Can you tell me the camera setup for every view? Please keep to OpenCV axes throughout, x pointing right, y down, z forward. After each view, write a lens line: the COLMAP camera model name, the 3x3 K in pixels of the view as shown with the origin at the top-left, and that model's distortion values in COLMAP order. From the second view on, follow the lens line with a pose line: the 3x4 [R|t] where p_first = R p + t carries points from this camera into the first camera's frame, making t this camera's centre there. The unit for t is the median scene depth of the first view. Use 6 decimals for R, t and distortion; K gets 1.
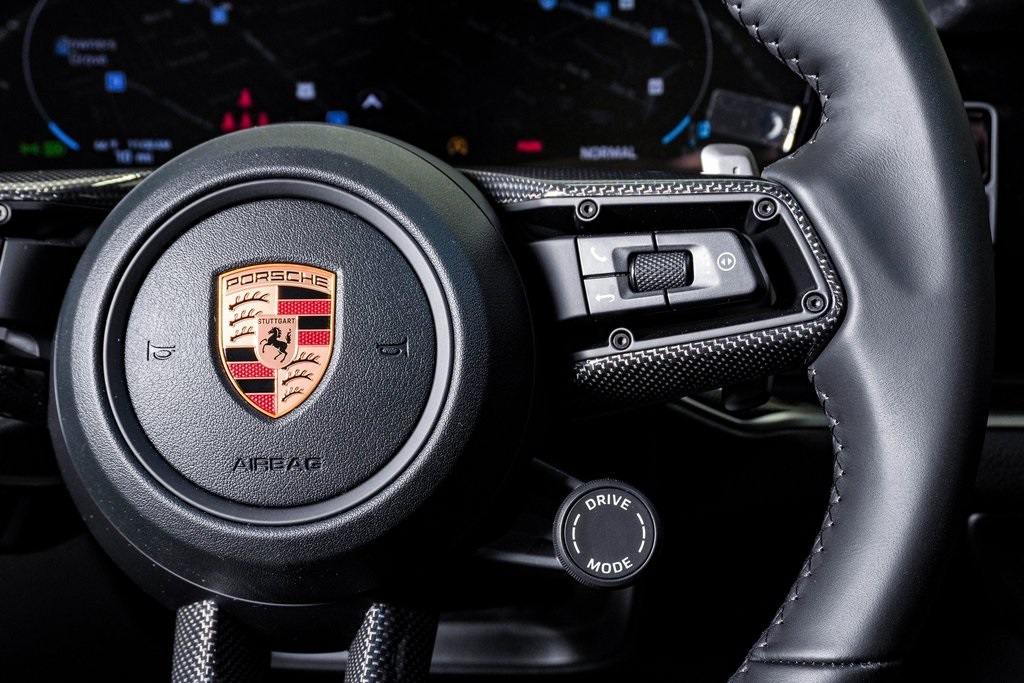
lens RADIAL K [[1281.8, 0, 513.6], [0, 1281.8, 307.2], [0, 0, 1]] dist [0.005687, -0.007528]
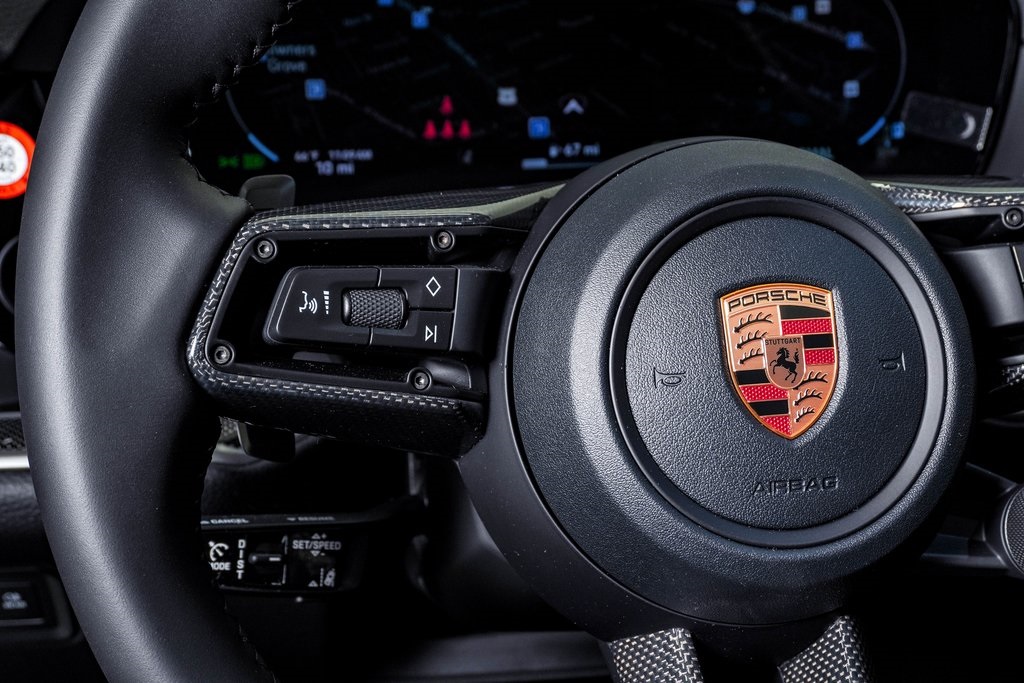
lens RADIAL K [[1281.8, 0, 513.6], [0, 1281.8, 307.2], [0, 0, 1]] dist [0.005687, -0.007528]
pose [[0.981785, -0.041106, 0.185493, -0.567375], [0.038916, 0.999123, 0.015432, -0.038641], [-0.185965, -0.007933, 0.982524, 0.065762]]
